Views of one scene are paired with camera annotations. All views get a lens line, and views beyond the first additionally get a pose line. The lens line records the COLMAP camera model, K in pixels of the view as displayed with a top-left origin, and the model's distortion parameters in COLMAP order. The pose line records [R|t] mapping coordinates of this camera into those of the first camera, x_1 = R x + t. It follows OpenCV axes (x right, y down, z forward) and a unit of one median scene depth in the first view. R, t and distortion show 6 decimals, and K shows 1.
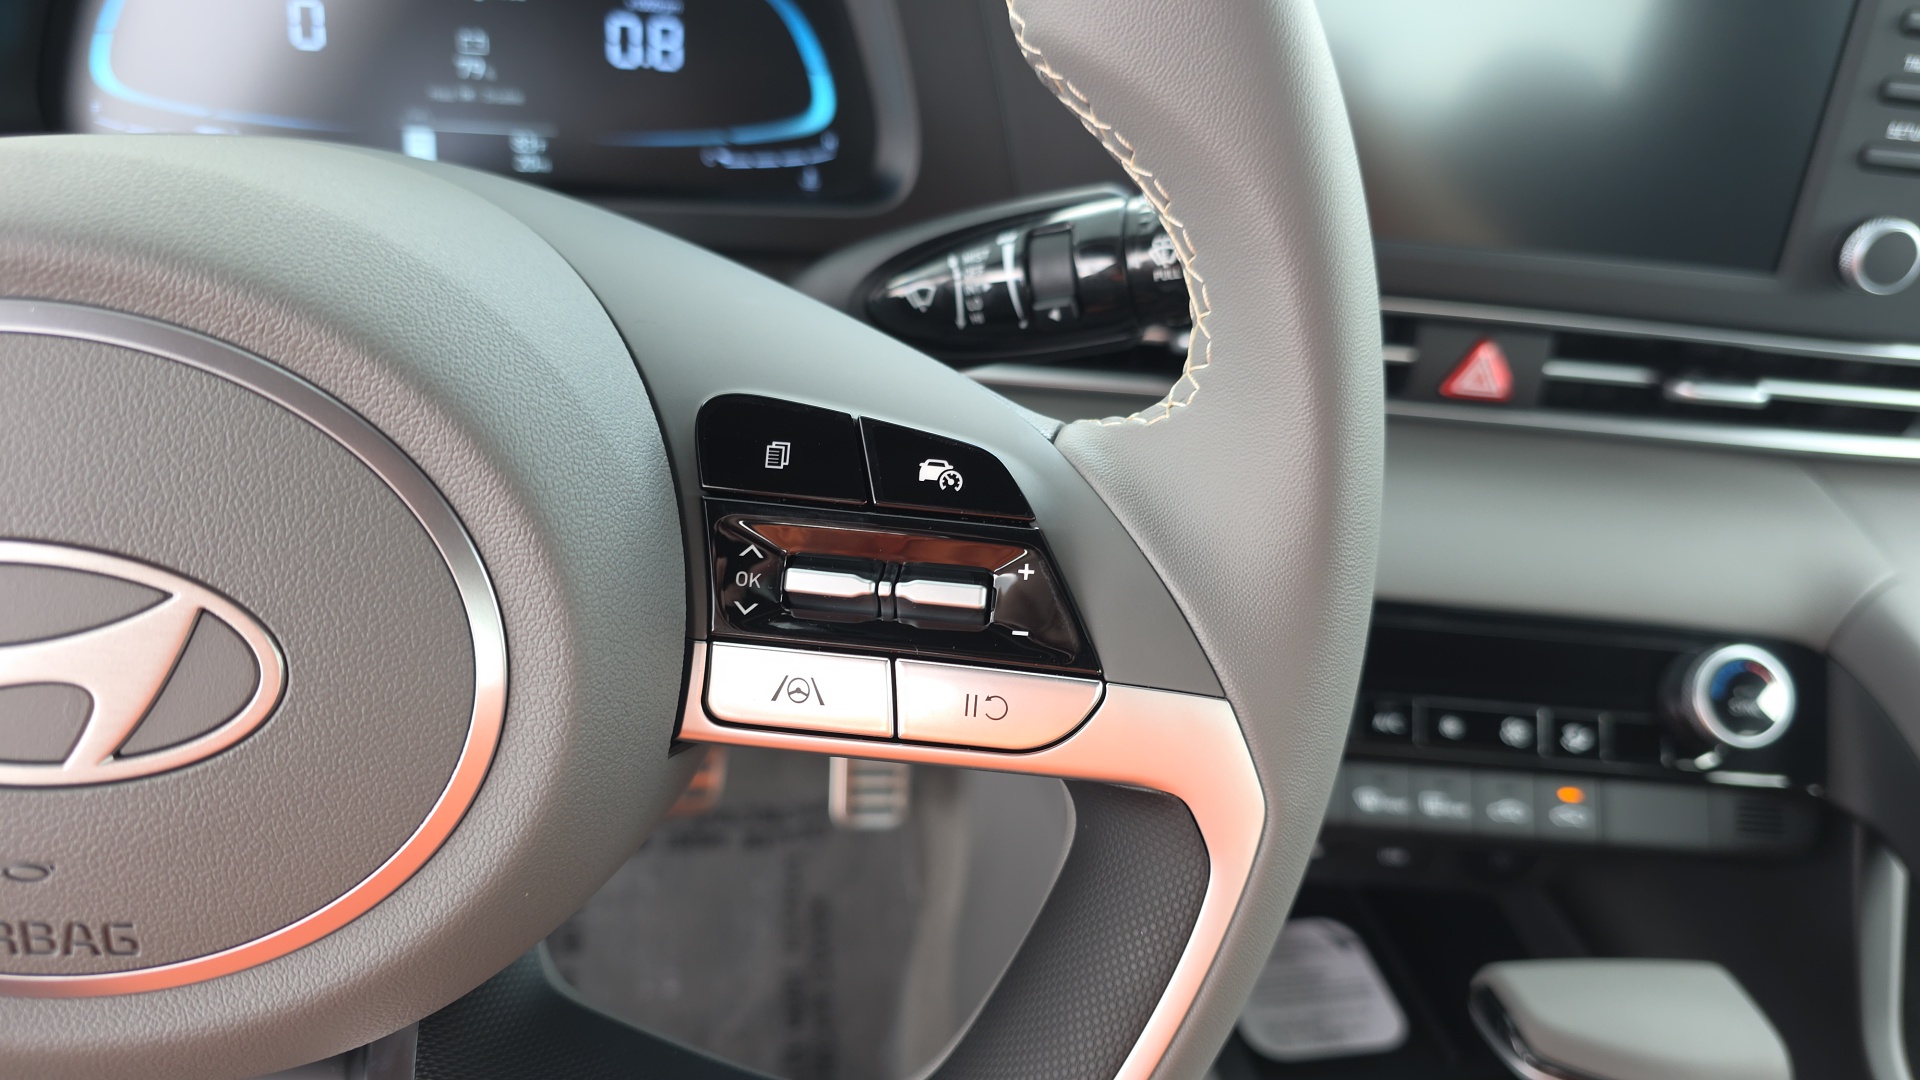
lens RADIAL K [[1298.8, 0, 967.0], [0, 1298.8, 541.4], [0, 0, 1]] dist [0.065117, -0.071509]
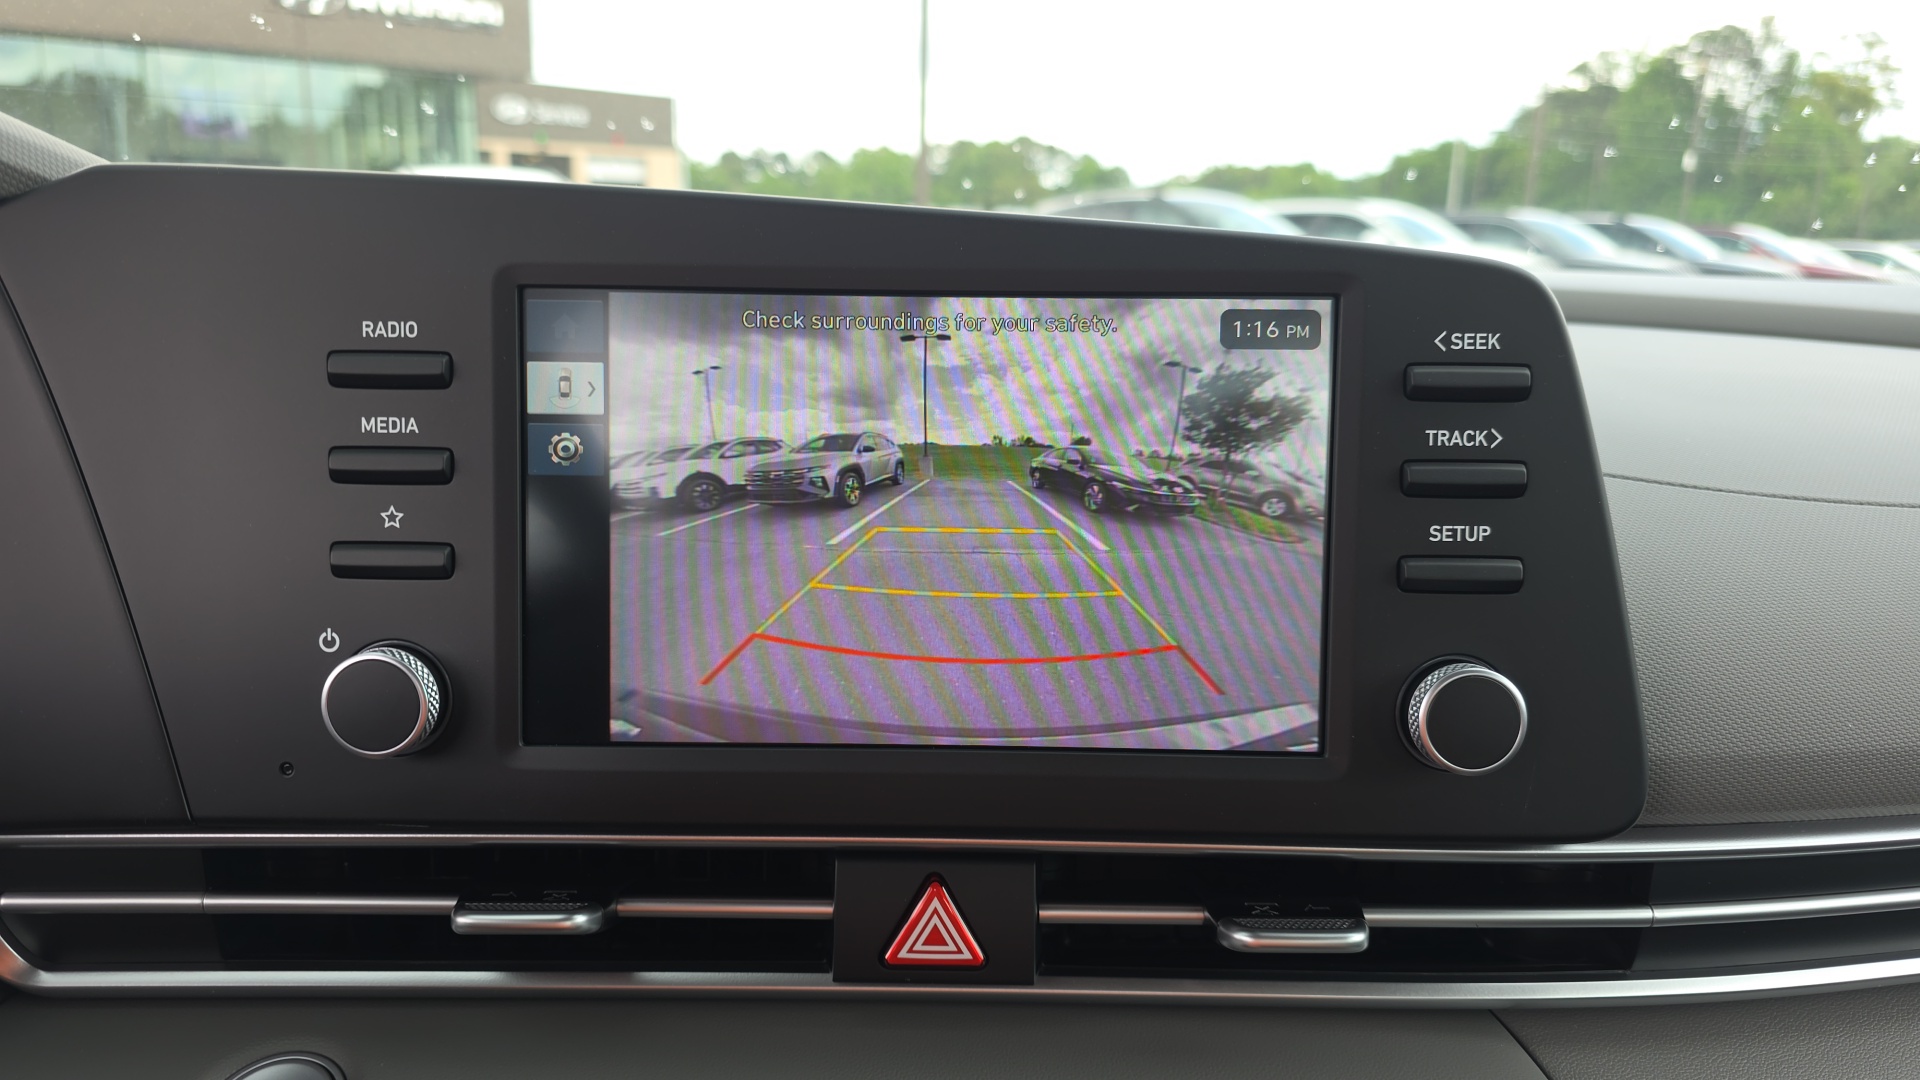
lens RADIAL K [[1298.8, 0, 948.0], [0, 1298.8, 537.1], [0, 0, 1]] dist [0.065117, -0.071509]
pose [[0.997131, -0.075597, -0.003917, 0.446142], [0.070370, 0.944767, -0.320100, -0.110559], [0.027899, 0.318906, 0.947376, 0.351549]]
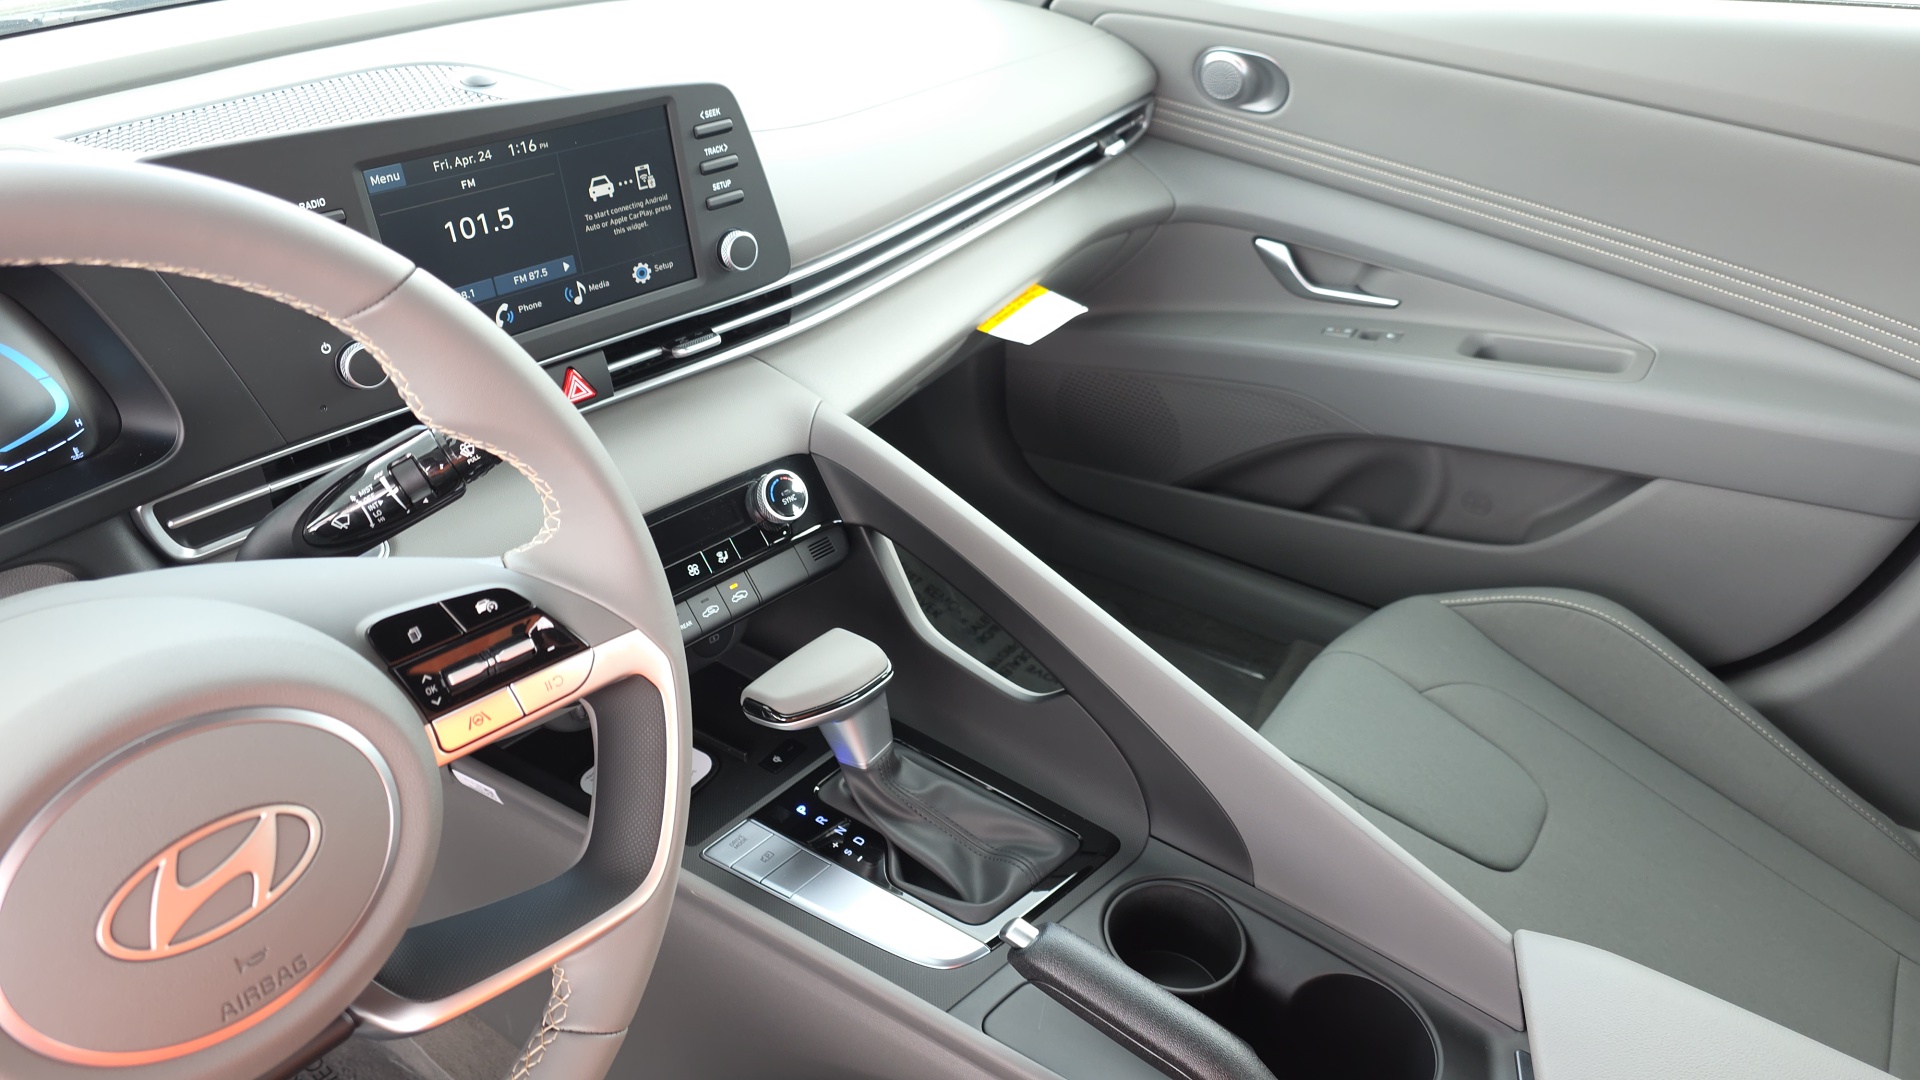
lens RADIAL K [[1298.8, 0, 925.2], [0, 1298.8, 528.9], [0, 0, 1]] dist [0.065117, -0.071509]
pose [[0.698497, -0.455749, 0.551720, -0.308475], [0.405333, 0.887345, 0.219827, -0.164057], [-0.589752, 0.070081, 0.804538, -0.596045]]
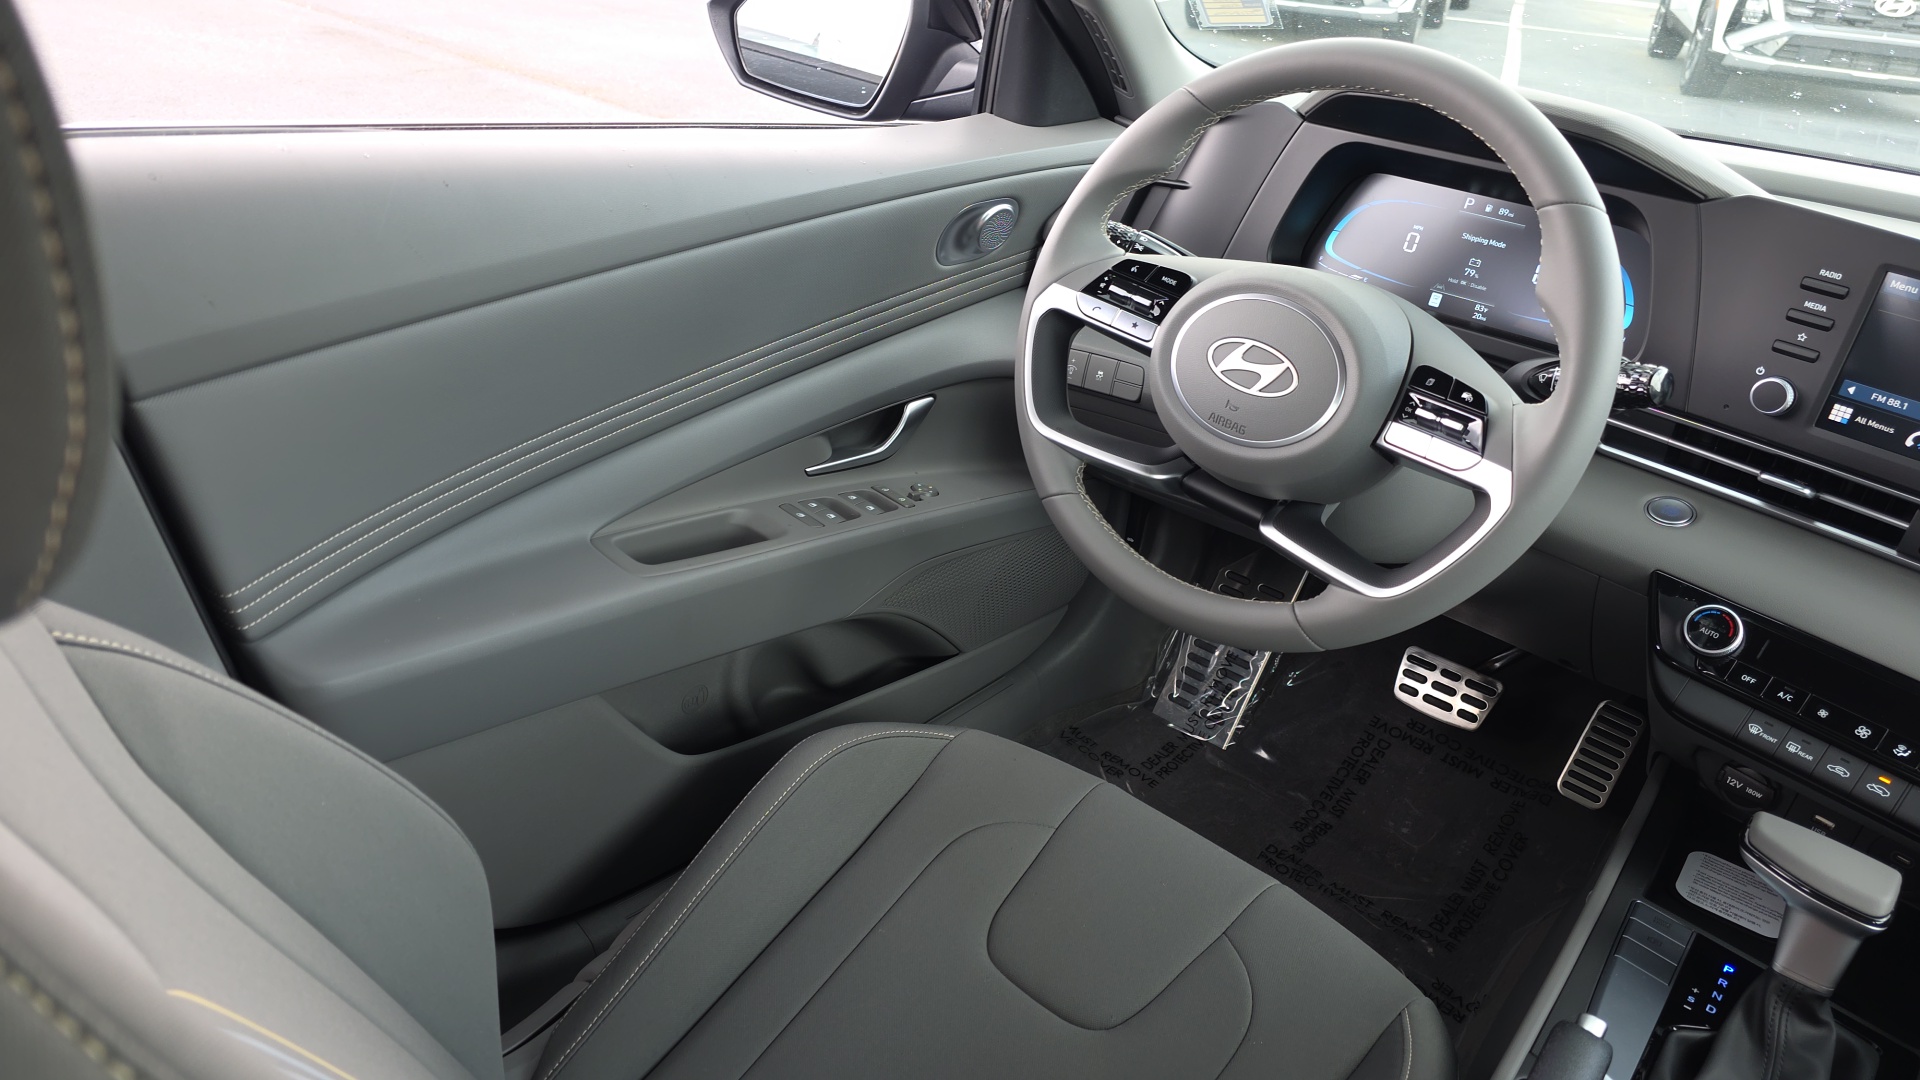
lens RADIAL K [[1298.8, 0, 958.8], [0, 1298.8, 536.1], [0, 0, 1]] dist [0.065117, -0.071509]
pose [[0.658355, 0.324476, -0.679179, 0.755788], [-0.404303, 0.913540, 0.044535, 0.325879], [0.634908, 0.245274, 0.732620, -1.150083]]
